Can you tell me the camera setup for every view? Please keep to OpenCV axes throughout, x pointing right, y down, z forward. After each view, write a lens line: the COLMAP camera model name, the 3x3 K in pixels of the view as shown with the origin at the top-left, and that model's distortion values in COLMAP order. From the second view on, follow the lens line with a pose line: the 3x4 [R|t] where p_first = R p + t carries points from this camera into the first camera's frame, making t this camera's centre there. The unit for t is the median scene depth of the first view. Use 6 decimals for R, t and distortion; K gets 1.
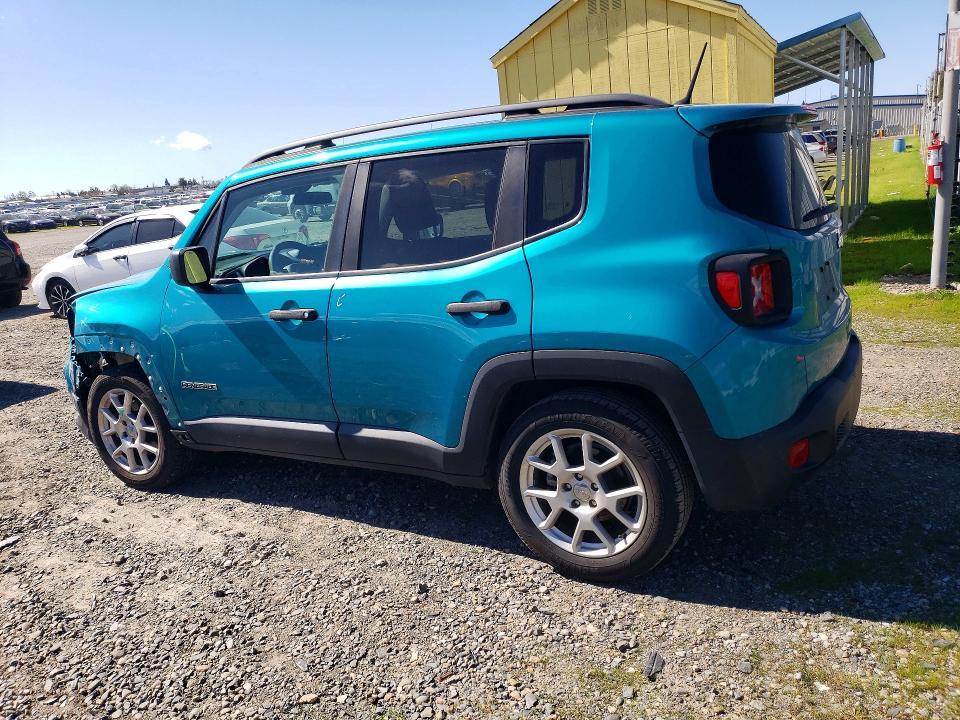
lens RADIAL K [[725.2, 0, 474.8], [0, 725.2, 359.2], [0, 0, 1]] dist [0.083159, -0.087599]
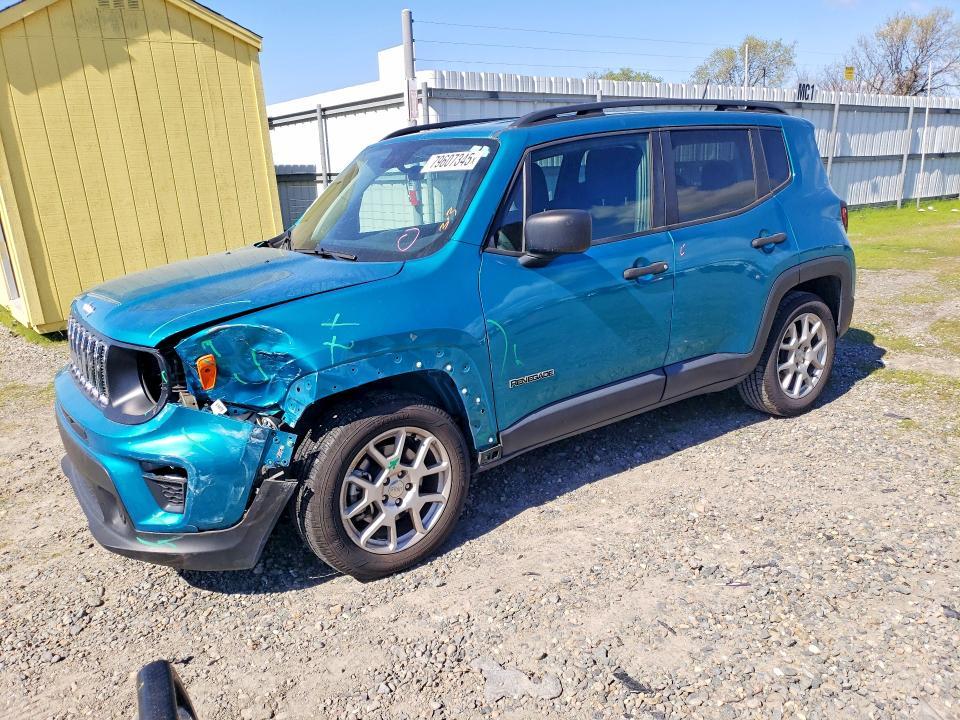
lens RADIAL K [[725.2, 0, 474.8], [0, 725.2, 359.2], [0, 0, 1]] dist [0.083159, -0.087599]
pose [[0.437229, -0.169650, 0.883204, -1.015563], [0.231210, 0.970243, 0.071909, -0.054203], [-0.869122, 0.172766, 0.463443, 0.589412]]
